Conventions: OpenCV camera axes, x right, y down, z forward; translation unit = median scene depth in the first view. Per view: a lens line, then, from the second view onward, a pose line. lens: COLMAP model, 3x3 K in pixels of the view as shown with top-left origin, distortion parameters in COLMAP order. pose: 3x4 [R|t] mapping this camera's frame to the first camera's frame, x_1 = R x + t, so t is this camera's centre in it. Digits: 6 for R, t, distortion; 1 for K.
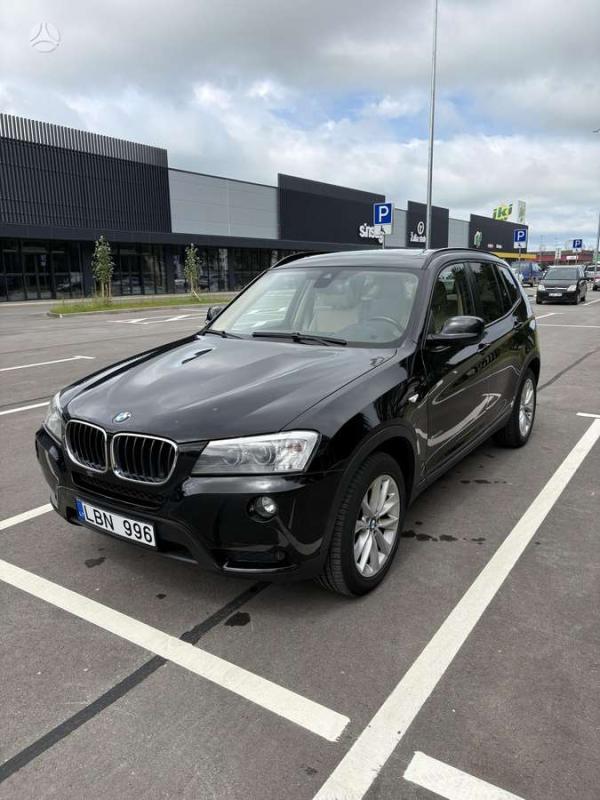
lens RADIAL K [[596.3, 0, 300.0], [0, 596.3, 400.0], [0, 0, 1]] dist [0.034555, -0.048259]
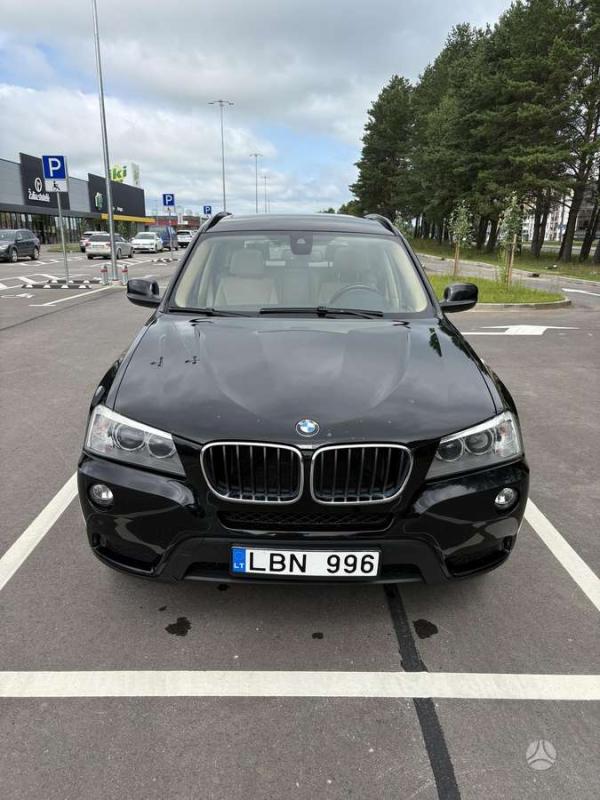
lens RADIAL K [[596.3, 0, 300.0], [0, 596.3, 400.0], [0, 0, 1]] dist [0.034555, -0.048259]
pose [[0.830871, -0.132246, 0.540523, -0.703793], [0.100534, 0.991040, 0.087934, -0.073758], [-0.547309, -0.018721, 0.836721, 0.353774]]
